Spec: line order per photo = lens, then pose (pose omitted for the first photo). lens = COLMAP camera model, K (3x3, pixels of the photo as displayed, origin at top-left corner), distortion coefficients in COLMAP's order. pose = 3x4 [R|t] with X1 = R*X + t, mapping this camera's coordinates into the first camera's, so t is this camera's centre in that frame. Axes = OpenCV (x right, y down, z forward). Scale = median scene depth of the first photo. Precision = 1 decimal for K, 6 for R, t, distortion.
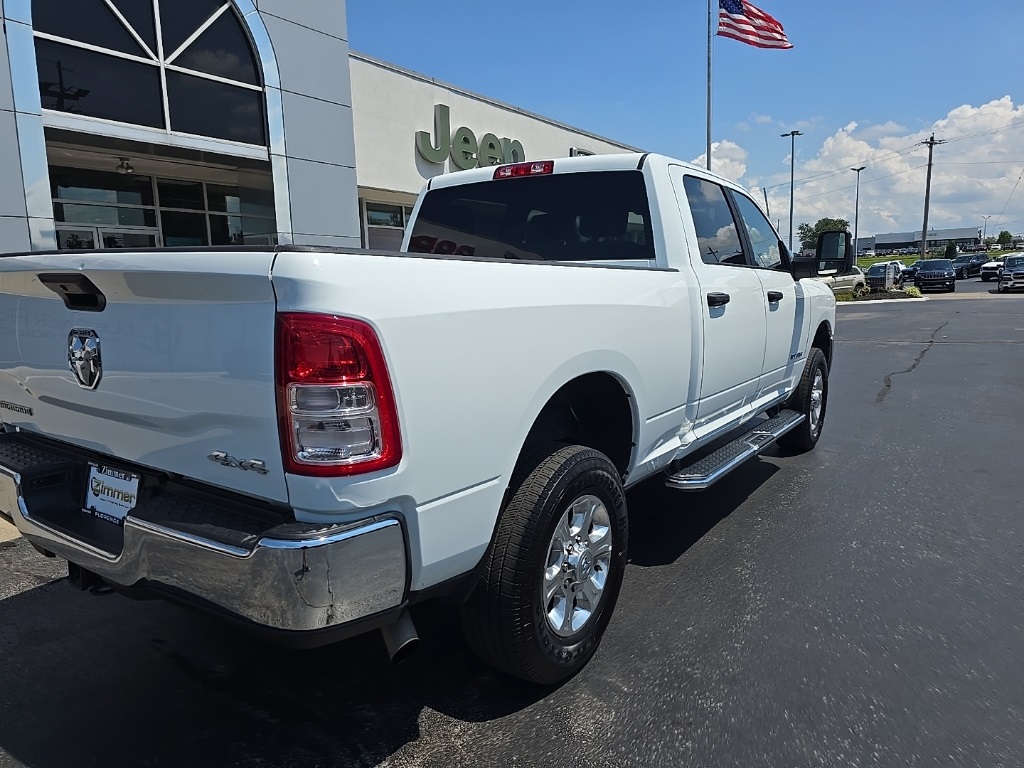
lens RADIAL K [[703.1, 0, 512.6], [0, 703.1, 362.0], [0, 0, 1]] dist [0.066415, -0.062106]
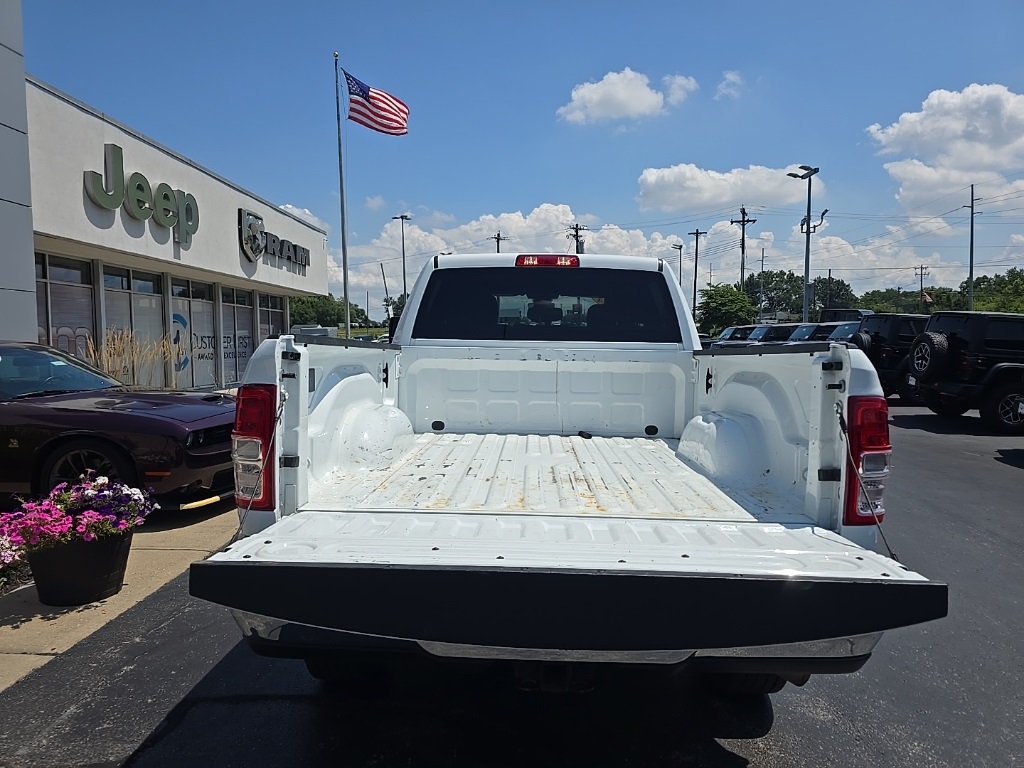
lens RADIAL K [[703.1, 0, 512.6], [0, 703.1, 362.0], [0, 0, 1]] dist [0.066415, -0.062106]
pose [[0.841303, 0.006637, 0.540523, -0.161083], [0.043536, 0.995844, -0.079990, -0.005743], [-0.538808, 0.090828, 0.837518, 0.025579]]
